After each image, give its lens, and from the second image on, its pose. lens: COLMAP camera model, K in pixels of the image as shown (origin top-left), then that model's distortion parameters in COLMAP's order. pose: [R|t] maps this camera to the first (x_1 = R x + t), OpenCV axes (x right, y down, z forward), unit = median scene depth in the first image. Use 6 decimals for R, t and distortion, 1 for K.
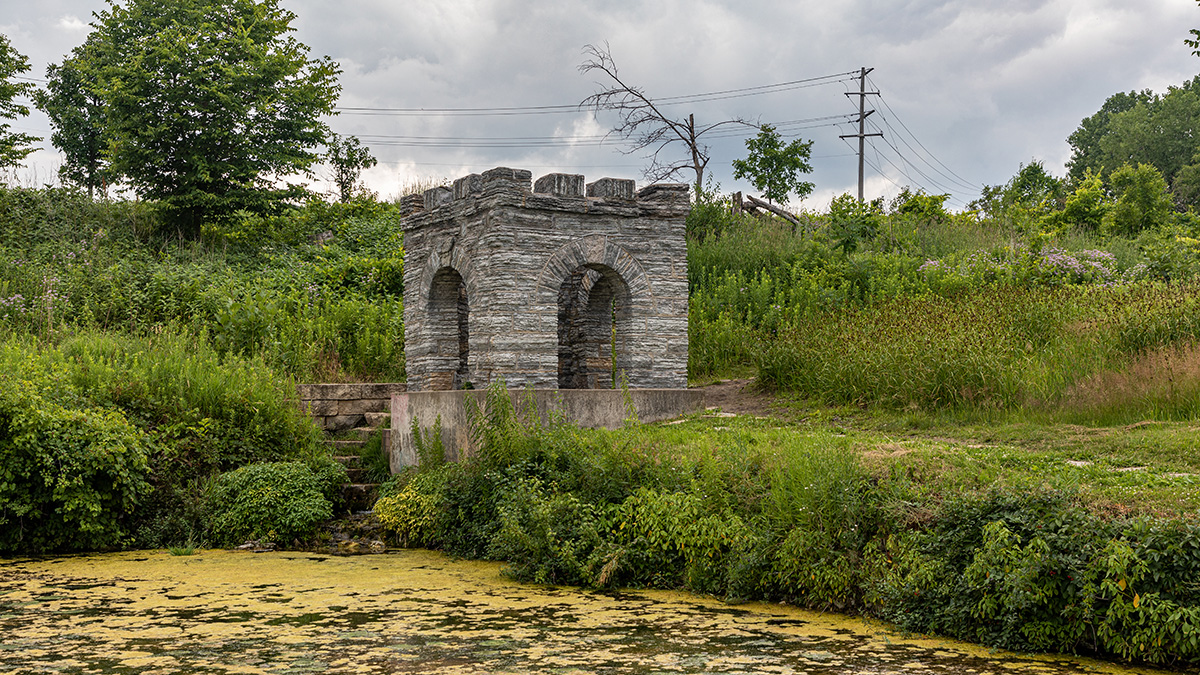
lens RADIAL K [[1470.0, 0, 599.0], [0, 1470.0, 336.9], [0, 0, 1]] dist [-0.011819, 0.000000]
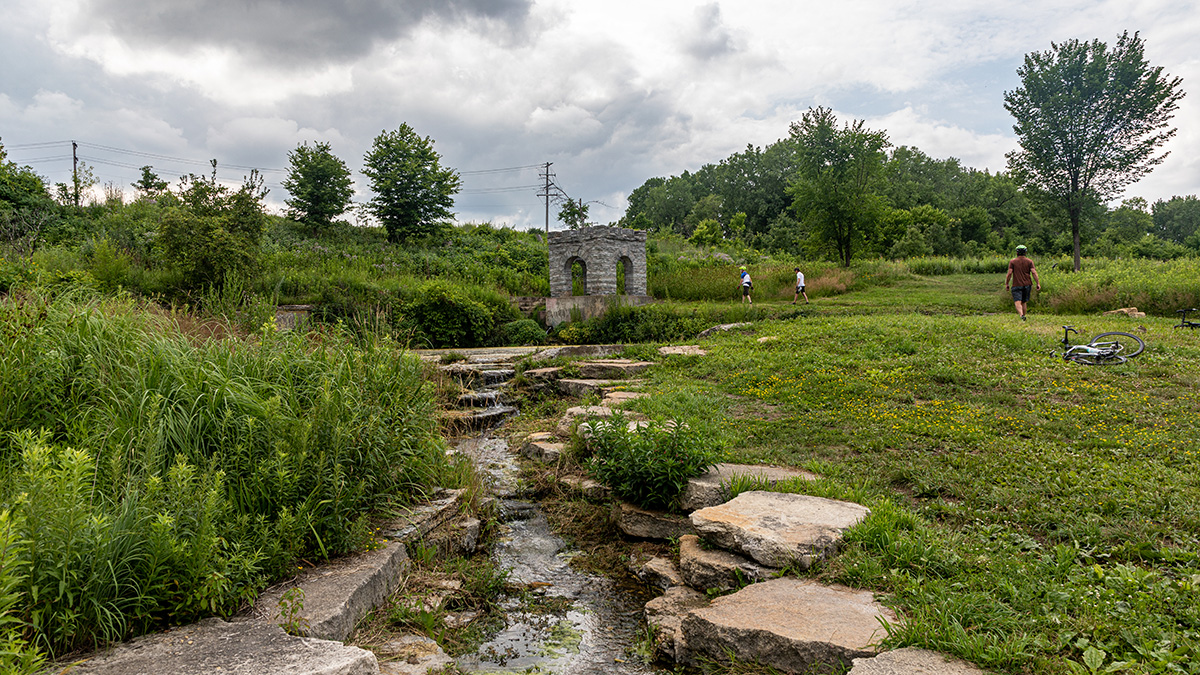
lens RADIAL K [[918.3, 0, 601.0], [0, 918.3, 335.8], [0, 0, 1]] dist [0.001043, 0.000061]
pose [[0.931243, -0.017995, 0.363954, -0.750189], [0.005033, 0.999320, 0.036533, 0.048199], [-0.364364, -0.032189, 0.930700, -0.801477]]
